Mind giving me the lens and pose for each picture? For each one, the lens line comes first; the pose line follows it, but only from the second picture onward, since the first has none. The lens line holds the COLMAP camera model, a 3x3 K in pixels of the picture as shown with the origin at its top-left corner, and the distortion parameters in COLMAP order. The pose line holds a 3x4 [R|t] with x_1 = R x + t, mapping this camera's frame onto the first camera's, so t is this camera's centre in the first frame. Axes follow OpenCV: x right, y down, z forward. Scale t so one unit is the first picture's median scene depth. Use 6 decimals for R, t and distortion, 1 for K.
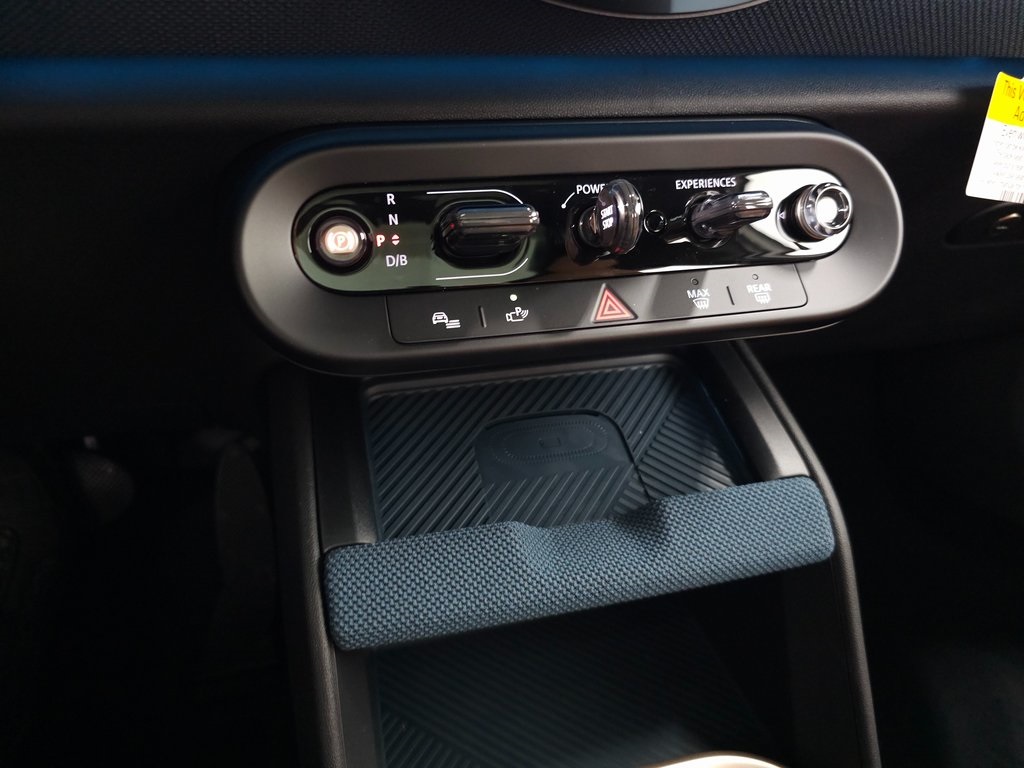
lens RADIAL K [[725.4, 0, 512.0], [0, 725.4, 384.0], [0, 0, 1]] dist [0.056635, -0.110917]
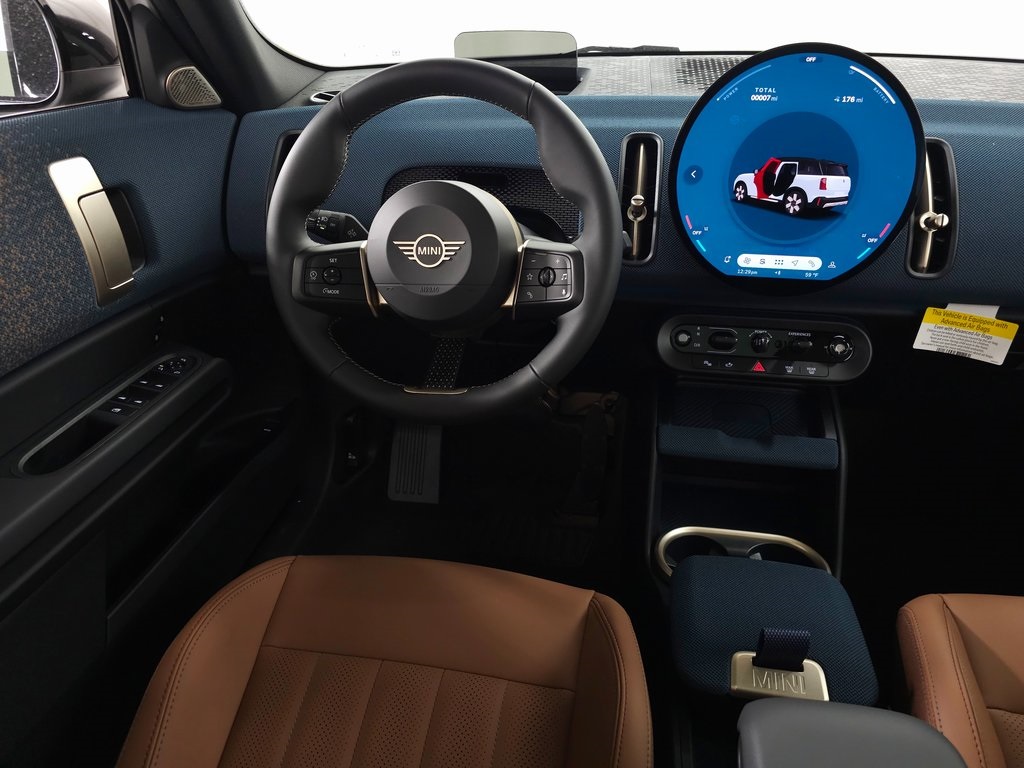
lens RADIAL K [[678.3, 0, 512.0], [0, 678.3, 384.0], [0, 0, 1]] dist [0.044244, -0.054890]
pose [[0.907920, 0.172771, -0.381880, 0.278708], [-0.184450, 0.982823, 0.006119, 0.143195], [0.376378, 0.064882, 0.924192, -2.069108]]
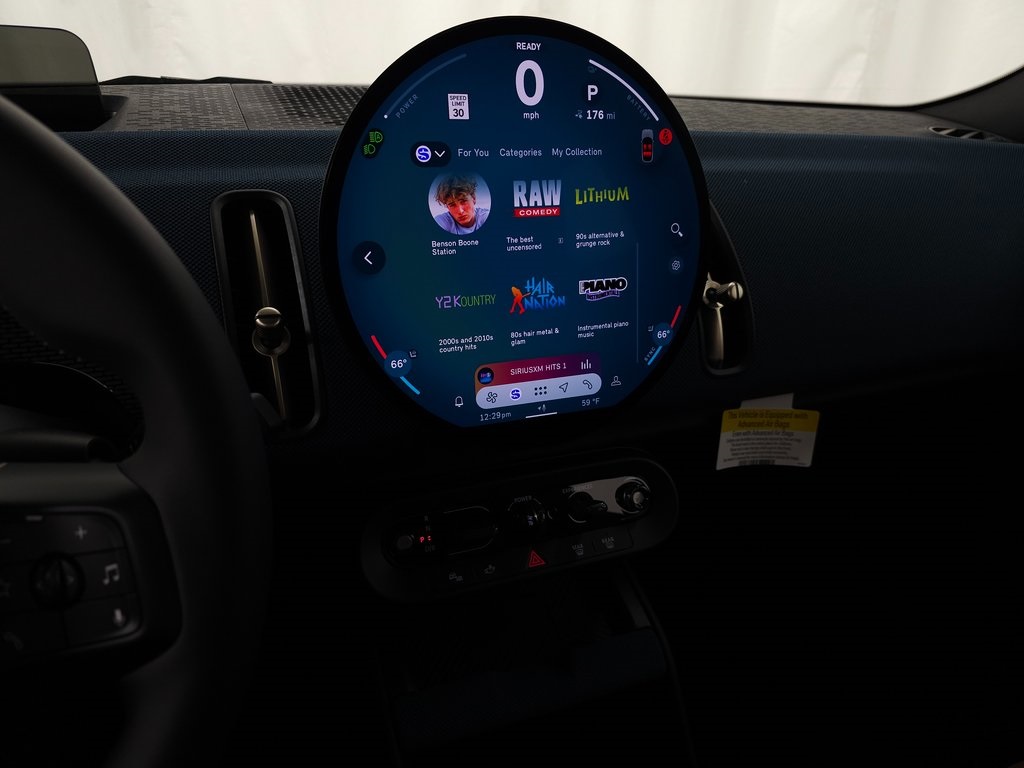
lens RADIAL K [[689.7, 0, 501.9], [0, 689.7, 392.3], [0, 0, 1]] dist [0.053091, -0.065864]
pose [[0.994826, -0.053687, 0.086253, -0.085071], [0.064256, 0.990093, -0.124849, -0.290248], [-0.078696, 0.129746, 0.988419, -0.835723]]
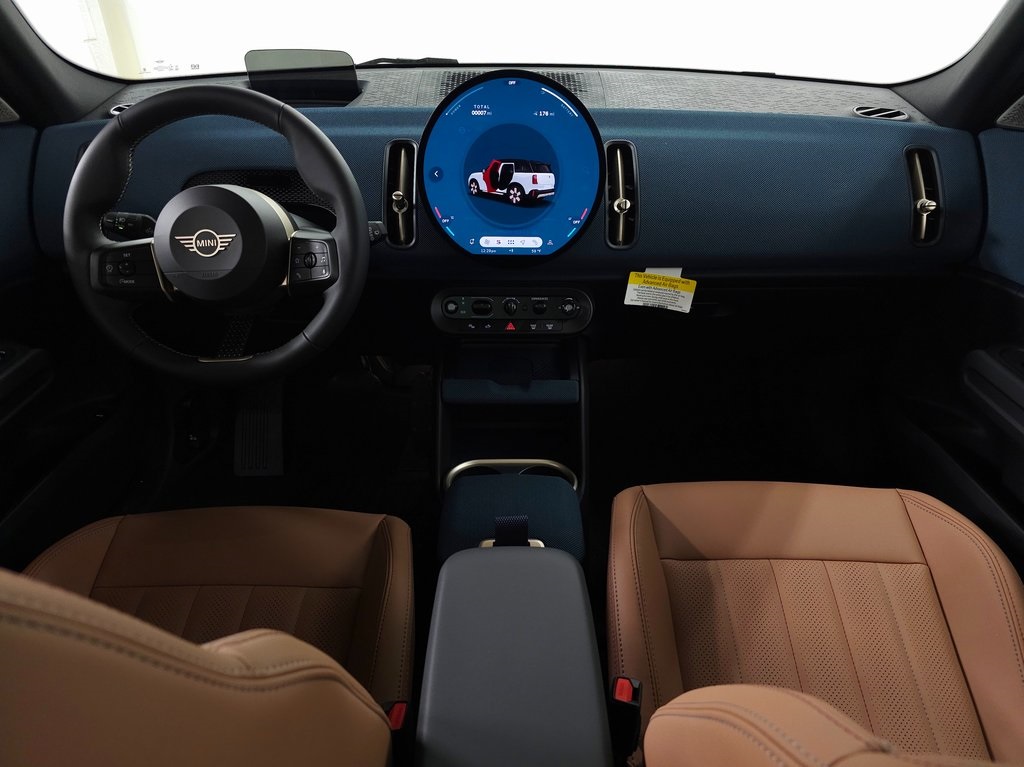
lens RADIAL K [[675.8, 0, 515.1], [0, 675.8, 386.4], [0, 0, 1]] dist [0.059962, -0.060199]
pose [[0.965701, 0.108044, -0.236110, 0.993522], [-0.110902, 0.993831, 0.001184, 0.205744], [0.234781, 0.025042, 0.971726, -2.484045]]
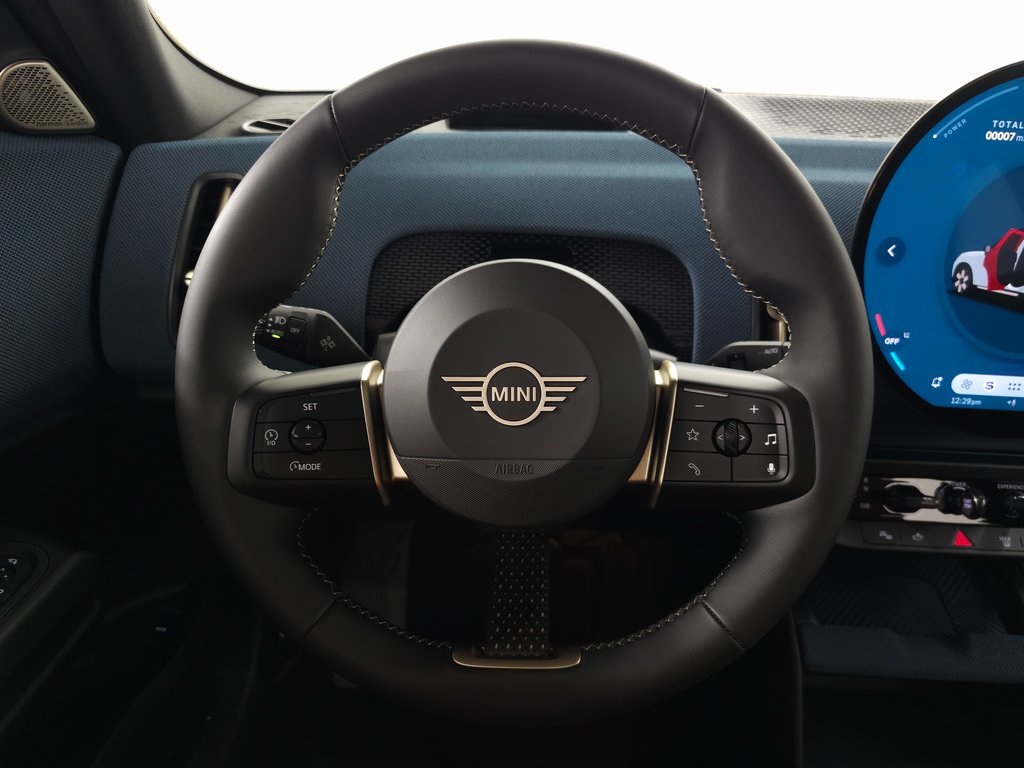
lens RADIAL K [[697.0, 0, 510.0], [0, 697.0, 390.9], [0, 0, 1]] dist [-0.000498, -0.007754]
pose [[0.953920, 0.125140, -0.272719, -0.574018], [-0.157338, 0.982520, -0.099498, -0.107880], [0.255501, 0.137822, 0.956935, -1.264860]]
